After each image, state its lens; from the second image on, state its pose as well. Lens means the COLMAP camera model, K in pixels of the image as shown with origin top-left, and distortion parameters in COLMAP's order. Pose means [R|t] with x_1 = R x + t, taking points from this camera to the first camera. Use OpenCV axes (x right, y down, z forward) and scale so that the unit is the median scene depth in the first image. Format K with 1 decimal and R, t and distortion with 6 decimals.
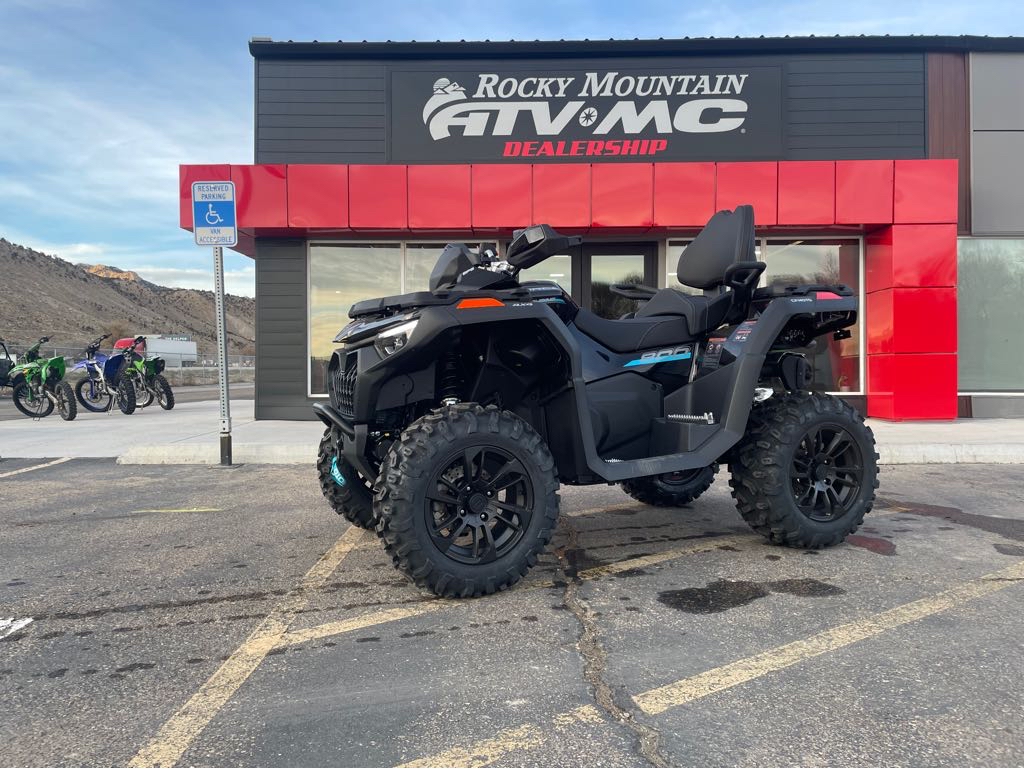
lens RADIAL K [[822.2, 0, 501.7], [0, 822.2, 358.0], [0, 0, 1]] dist [0.060342, -0.065788]
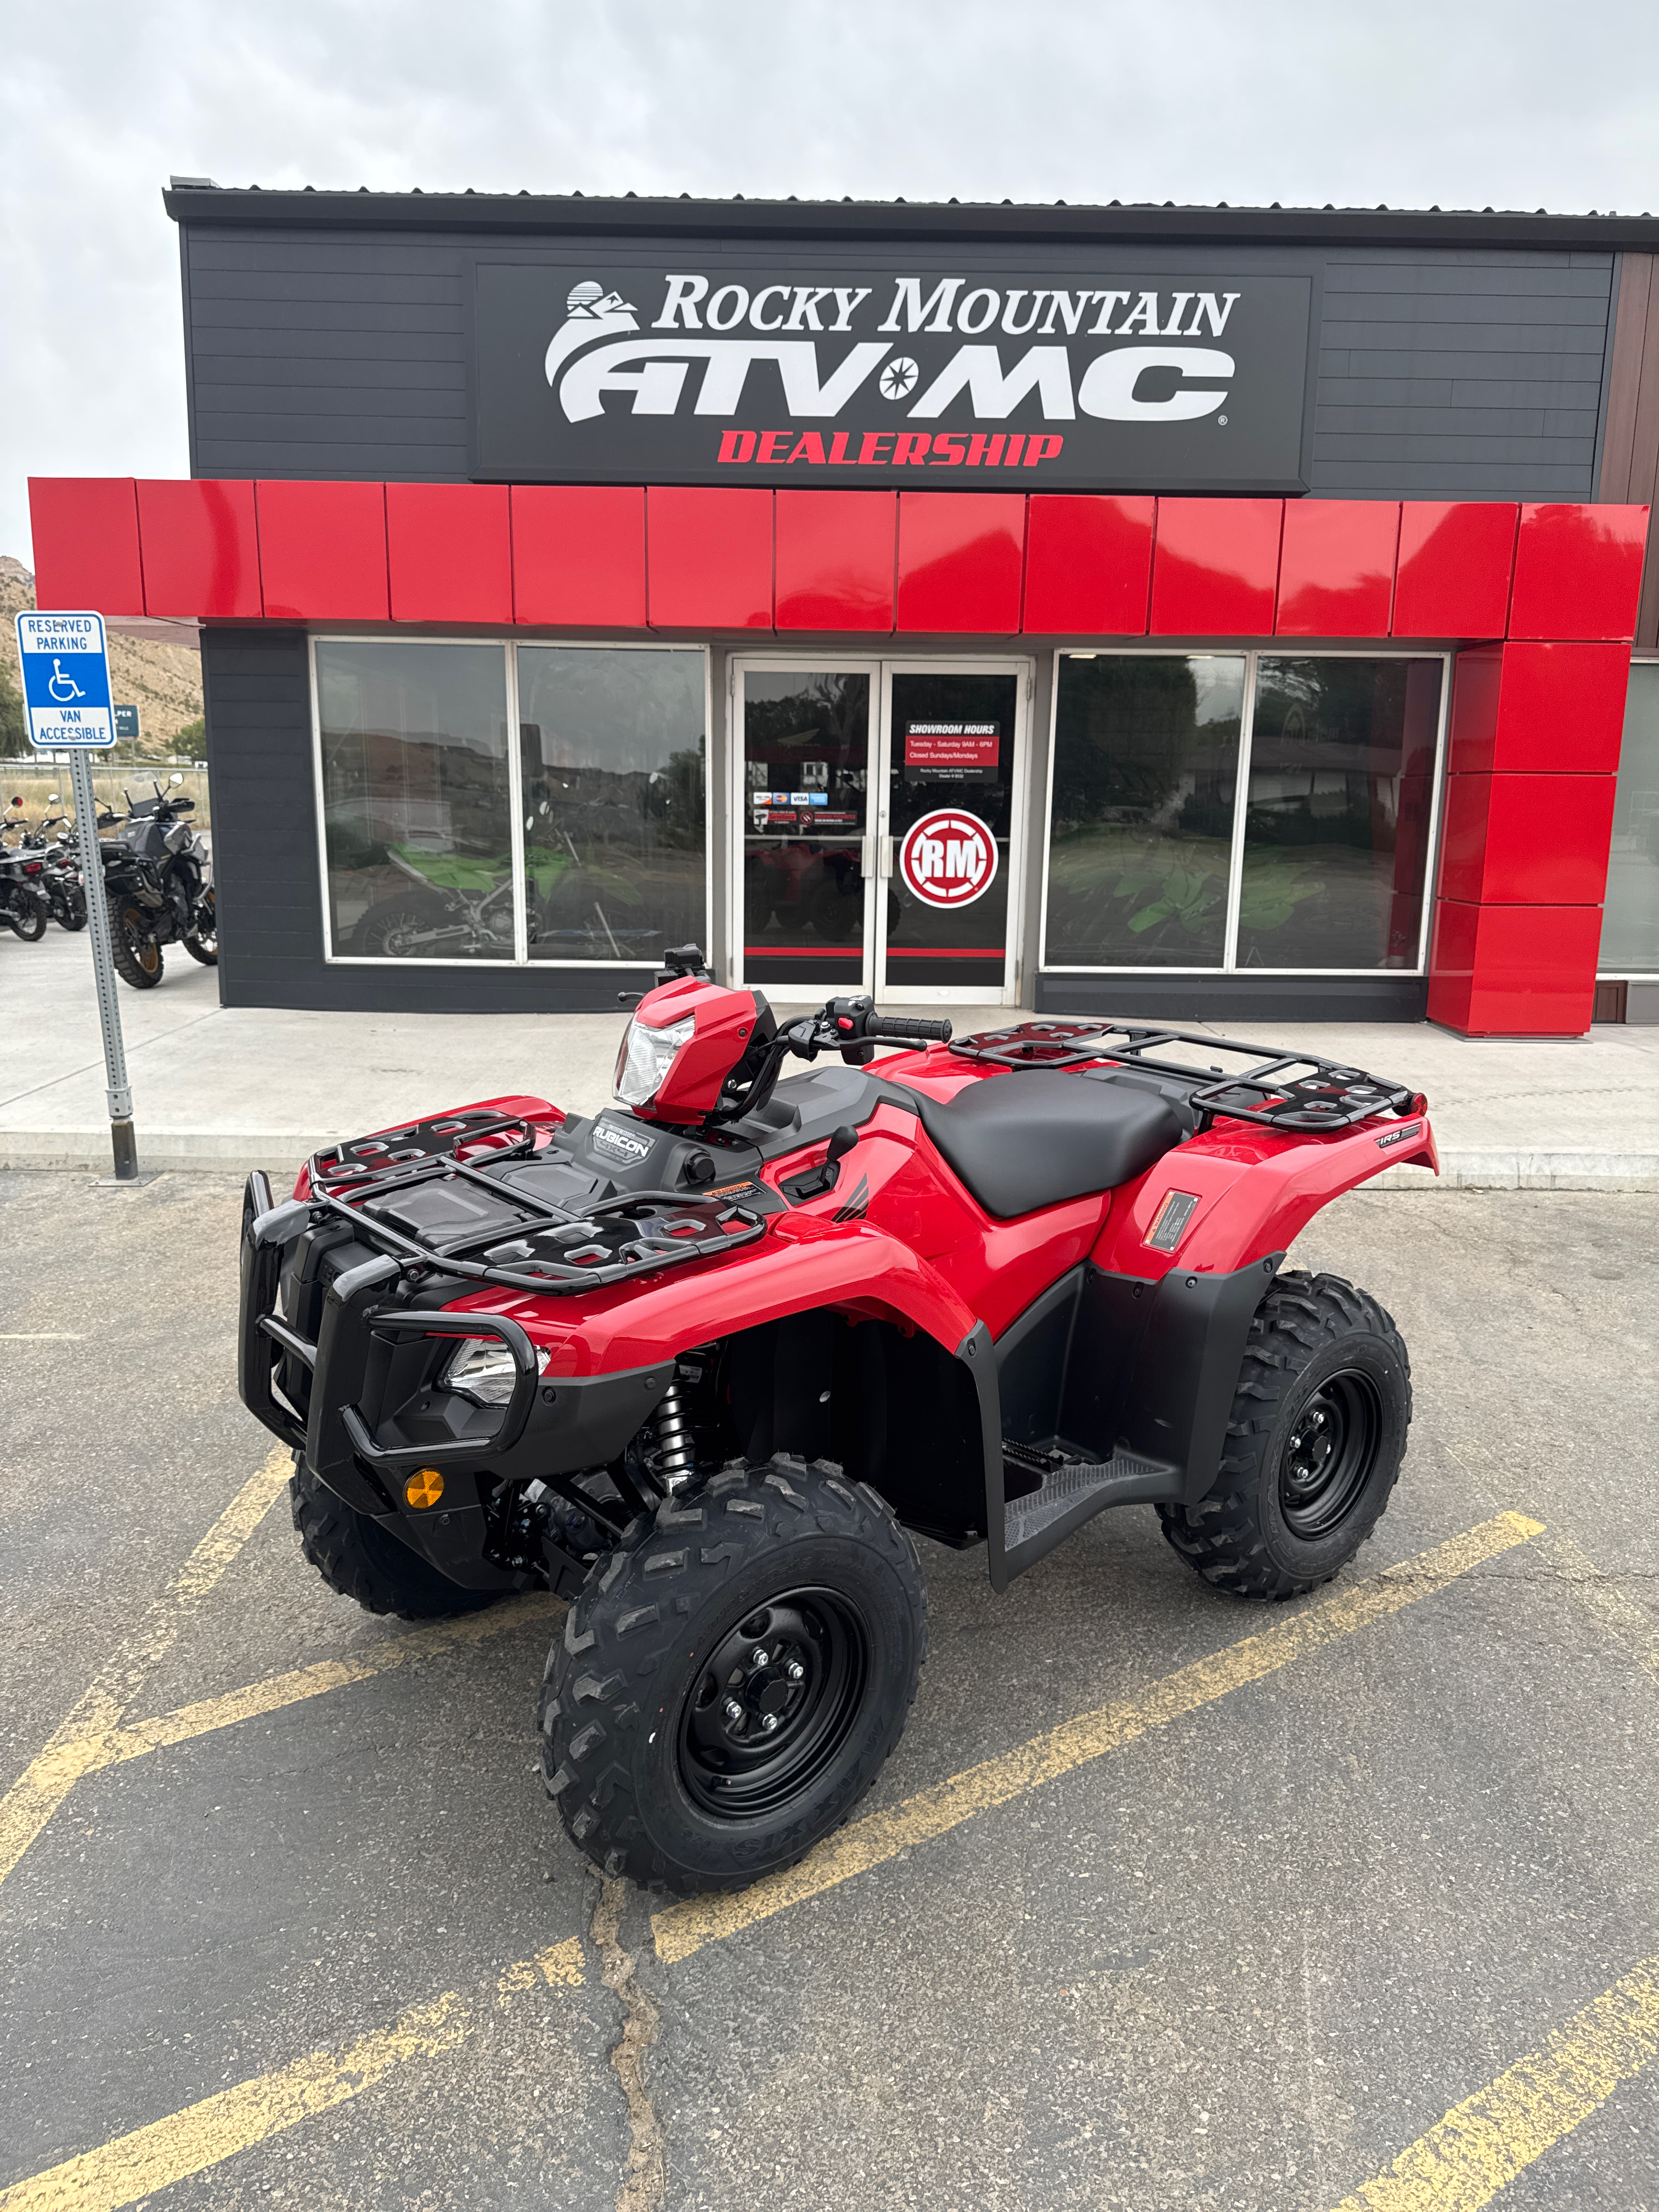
lens RADIAL K [[1671.5, 0, 841.2], [0, 1671.5, 1092.4], [0, 0, 1]] dist [0.019031, -0.029005]
pose [[0.999630, 0.013060, 0.023870, 0.054552], [-0.017723, 0.978180, 0.207003, -0.091519], [-0.020645, -0.207350, 0.978049, -0.014964]]
